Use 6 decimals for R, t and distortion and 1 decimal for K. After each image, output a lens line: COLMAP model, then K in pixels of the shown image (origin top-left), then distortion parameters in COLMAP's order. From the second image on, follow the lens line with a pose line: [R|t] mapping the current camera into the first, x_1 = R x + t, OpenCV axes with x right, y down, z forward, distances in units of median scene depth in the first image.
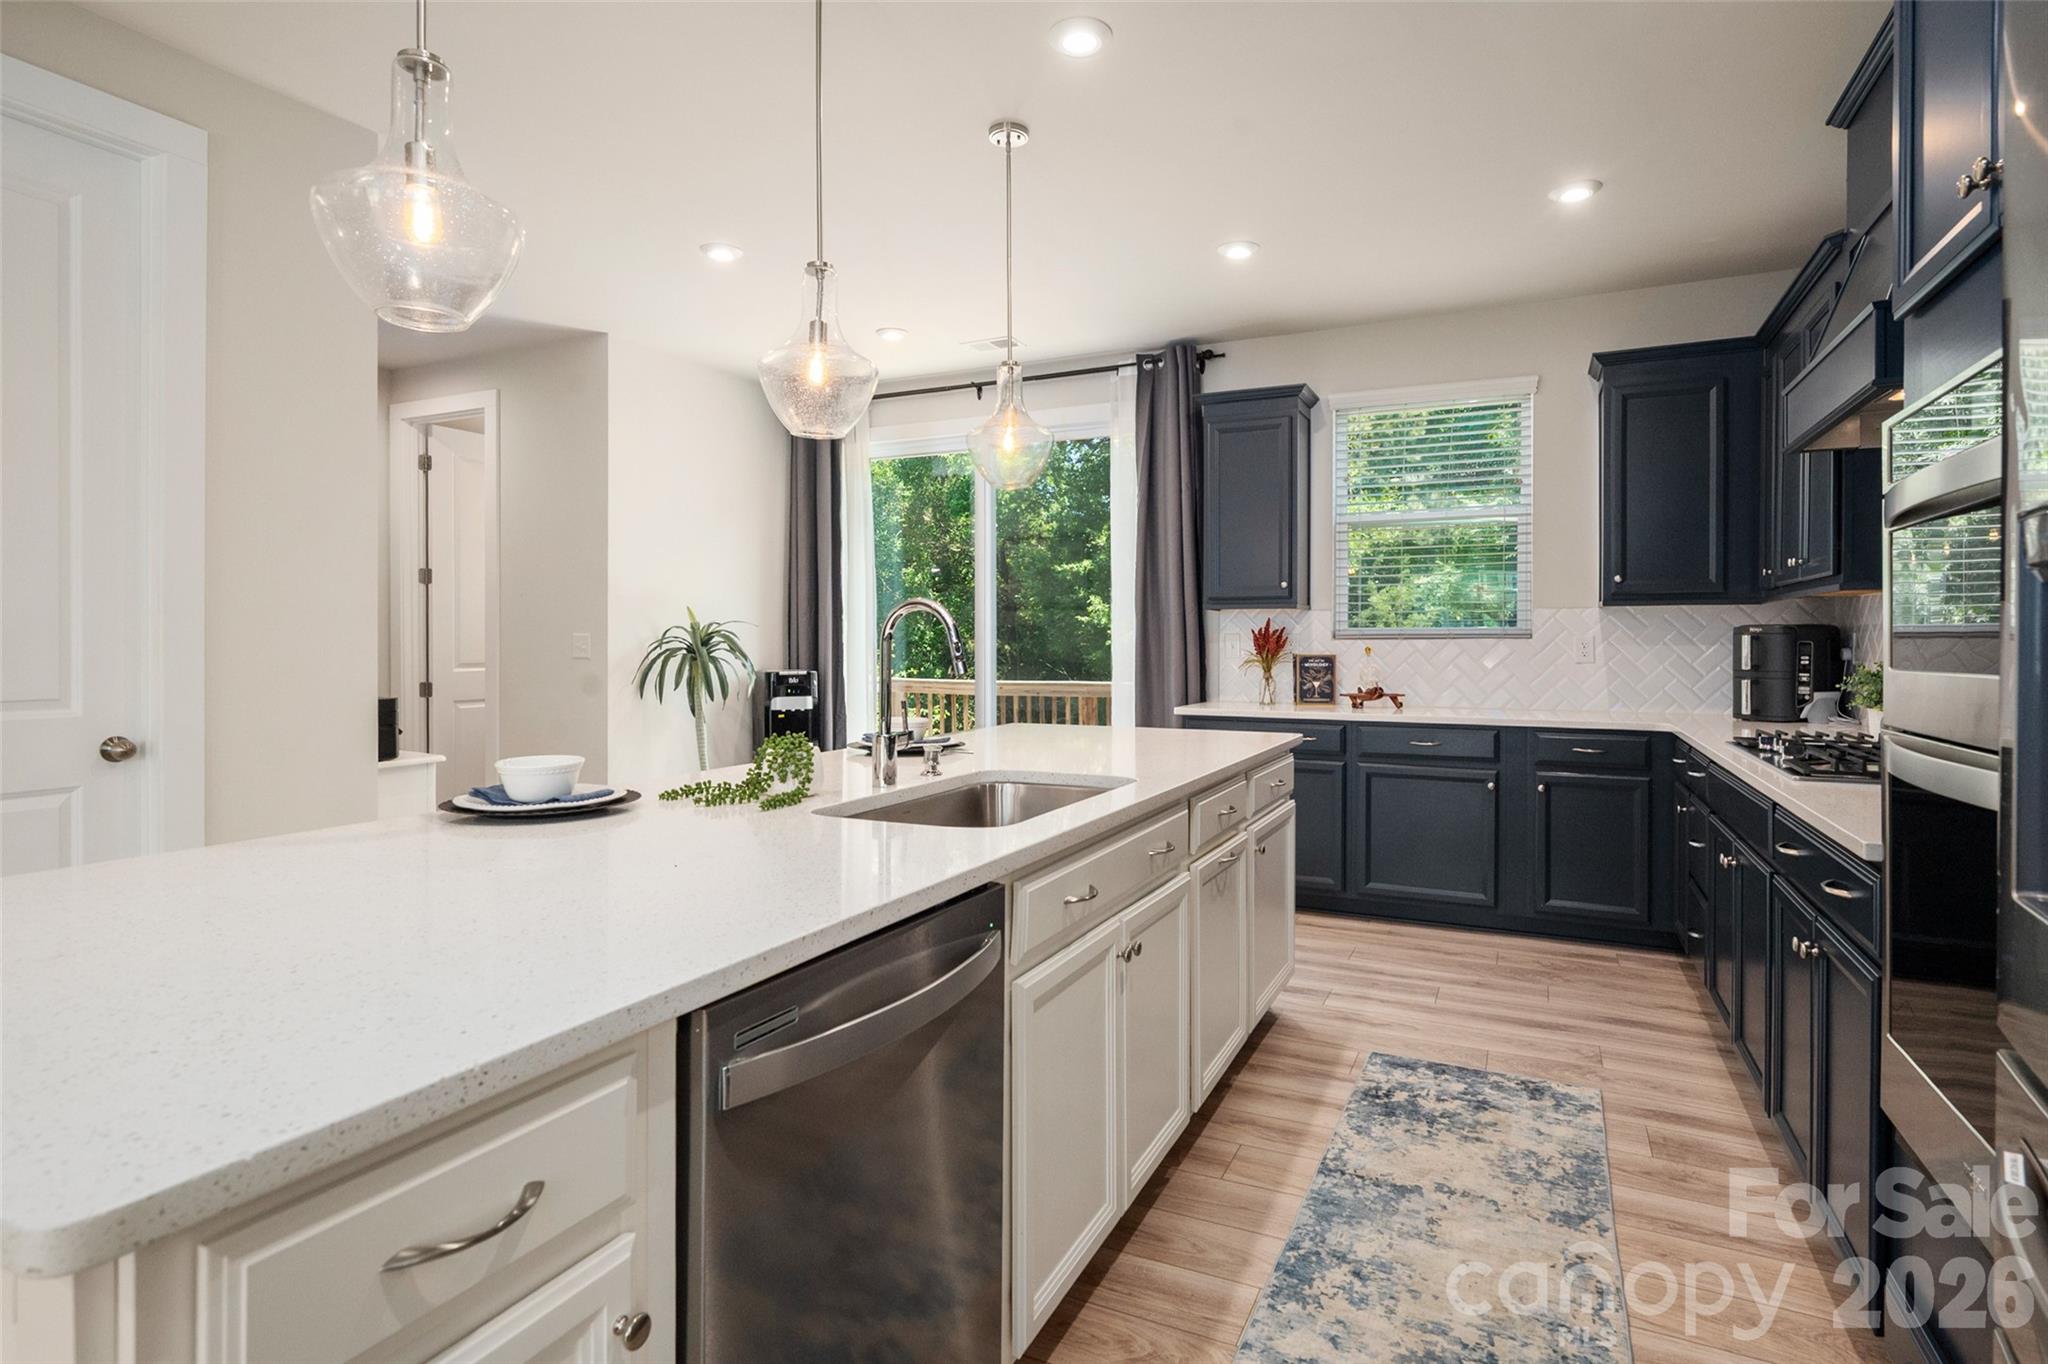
lens RADIAL K [[1038.5, 0, 1012.3], [0, 1038.5, 647.4], [0, 0, 1]] dist [-0.015663, 0.000183]
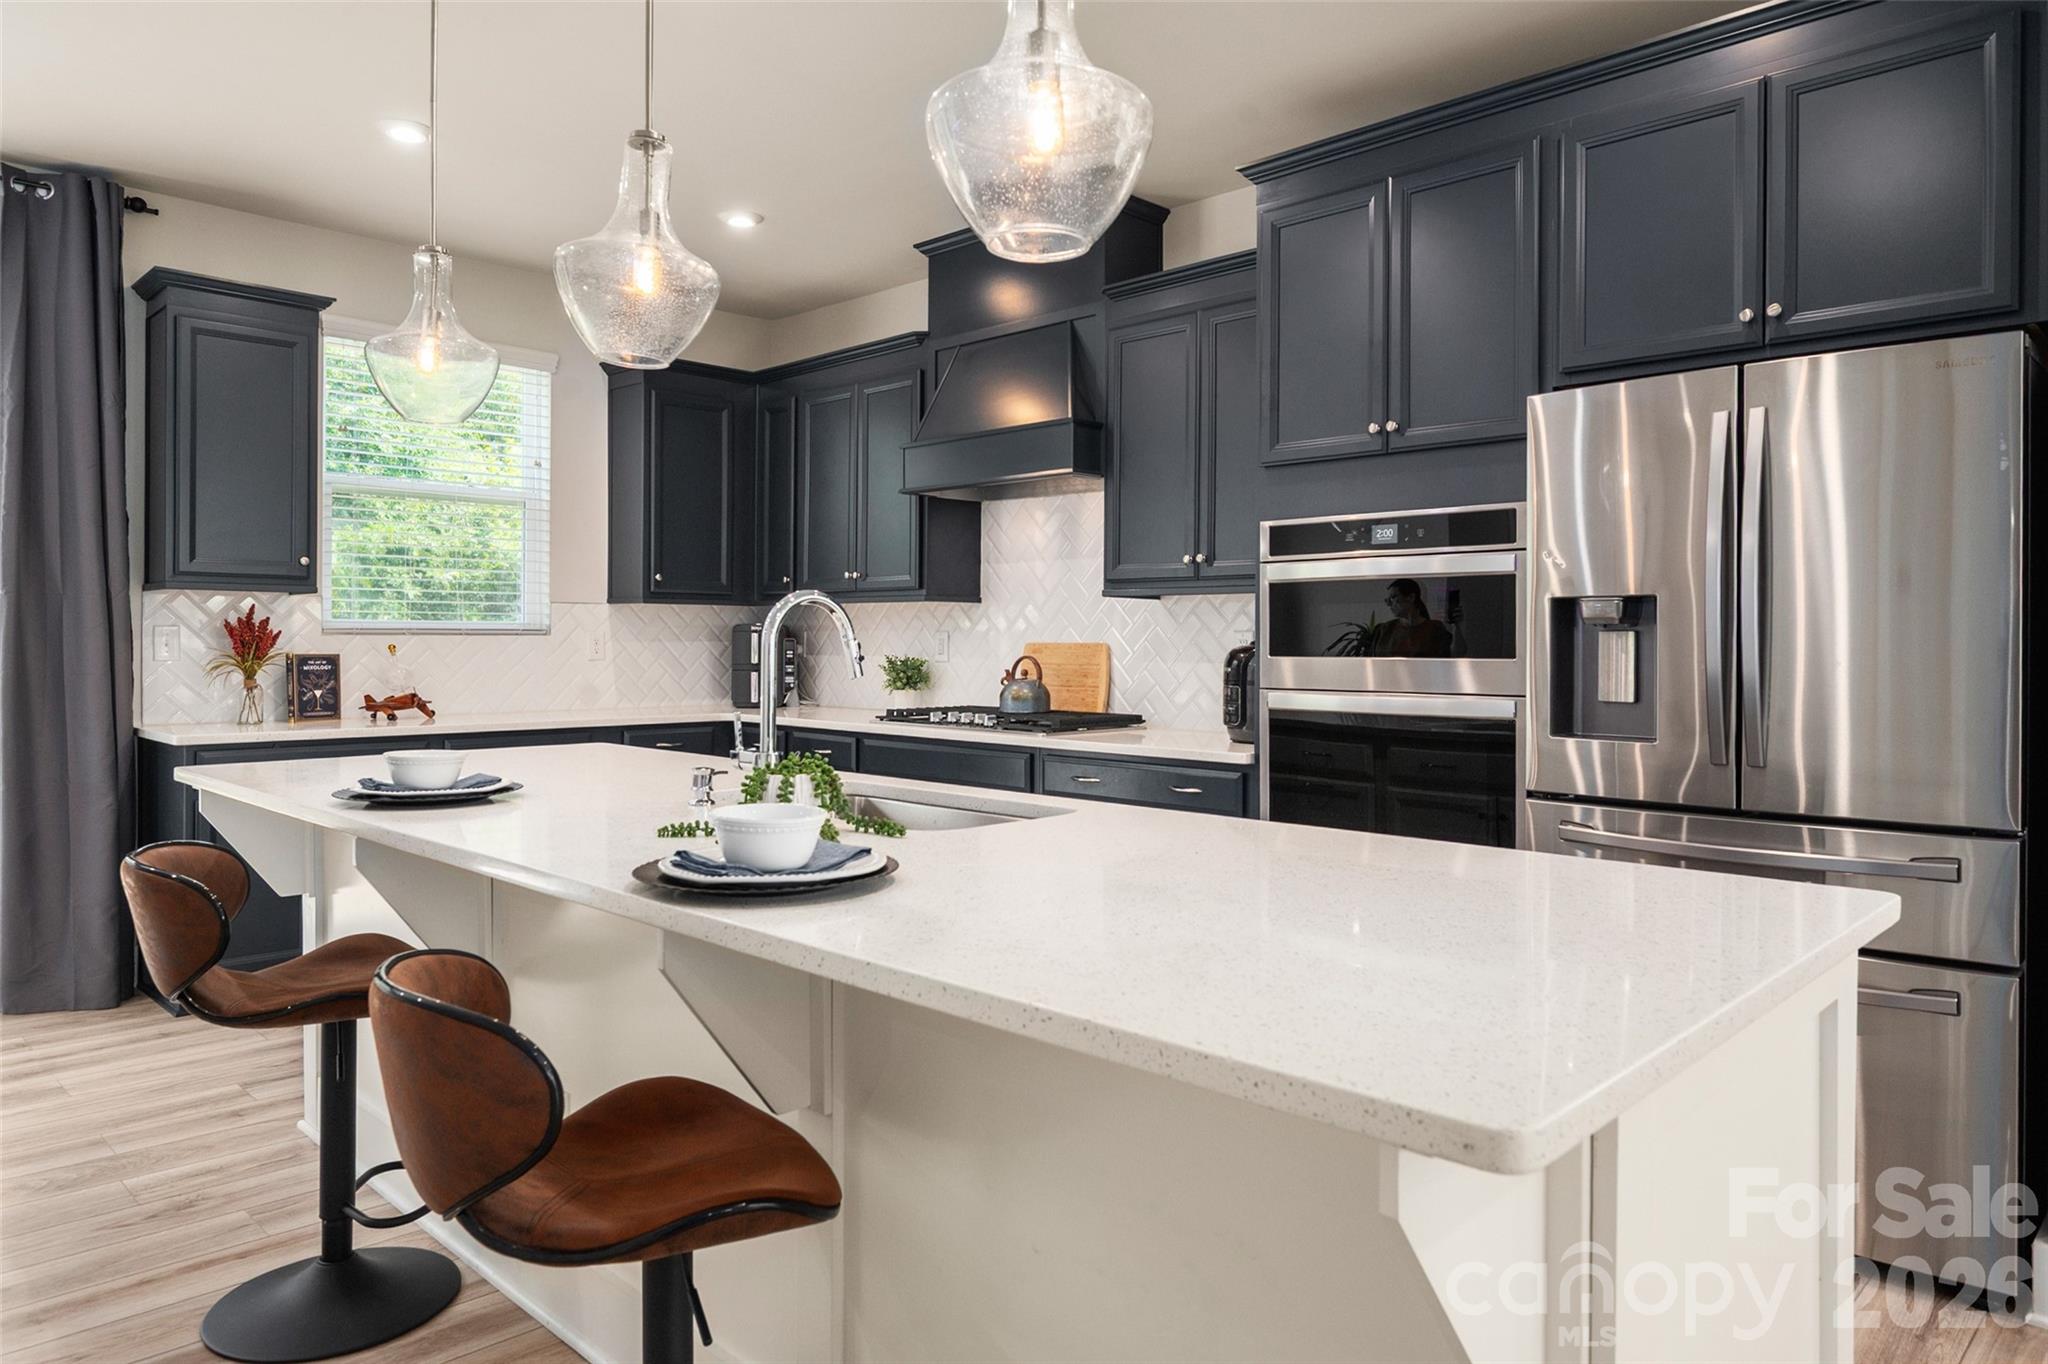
lens RADIAL K [[1293.1, 0, 1017.6], [0, 1293.1, 639.4], [0, 0, 1]] dist [0.016325, 0.001029]
pose [[0.313974, -0.000150, 0.949431, -0.507026], [0.001073, 0.999999, -0.000197, -0.003731], [-0.949431, 0.001080, 0.313974, 0.239416]]
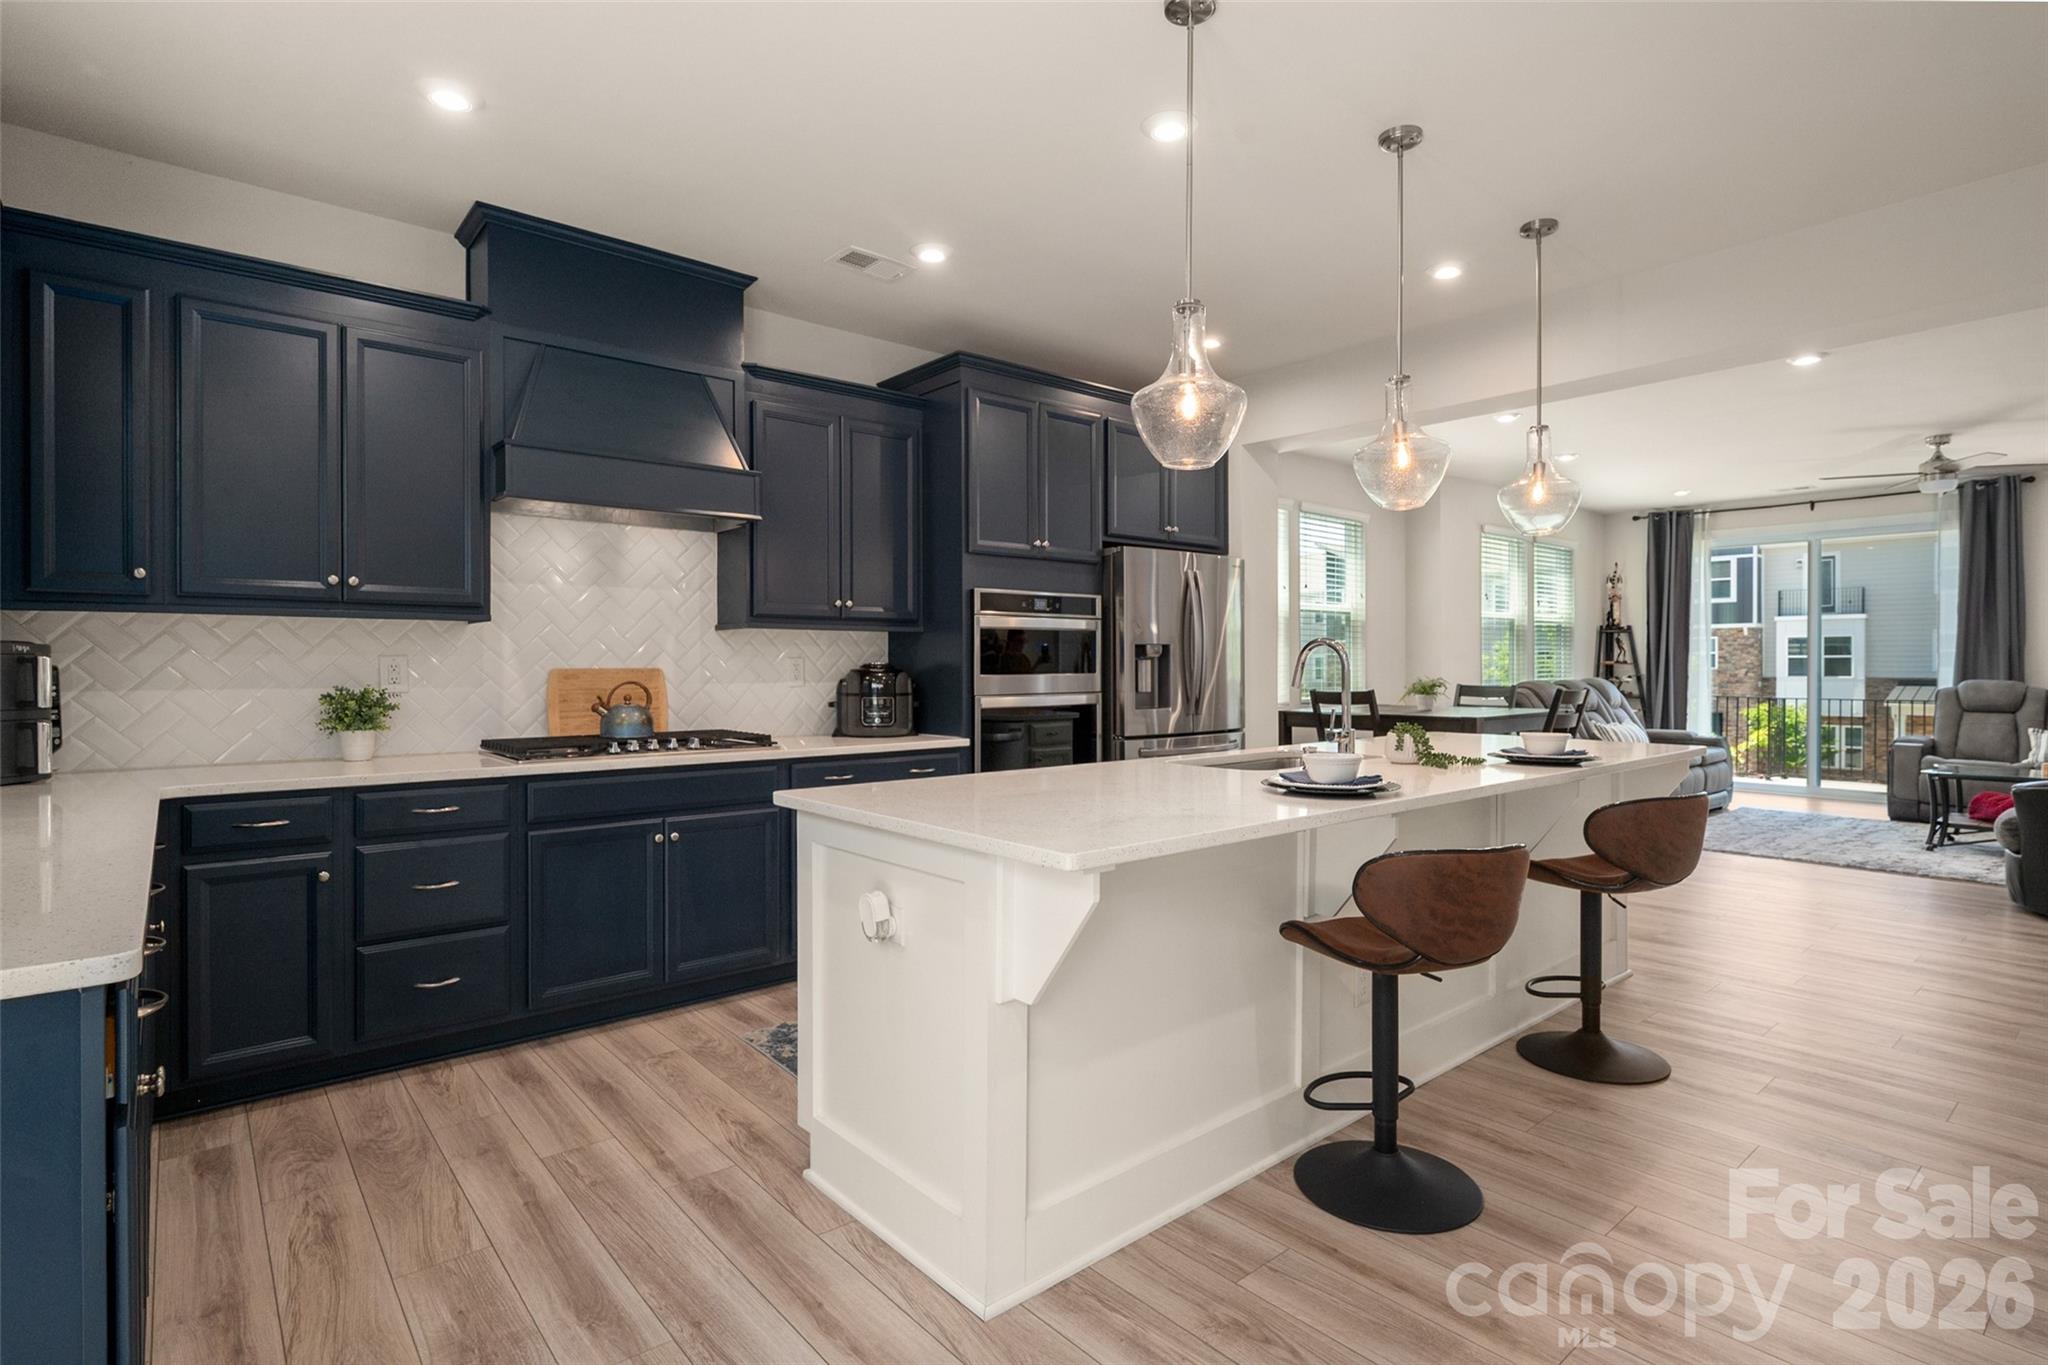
lens RADIAL K [[1010.9, 0, 1014.7], [0, 1010.9, 678.2], [0, 0, 1]] dist [0.003303, -0.001155]
pose [[-0.917693, -0.003062, 0.397278, -0.123333], [0.002879, 0.999893, 0.014358, -0.004095], [-0.397280, 0.014320, -0.917586, 1.214906]]
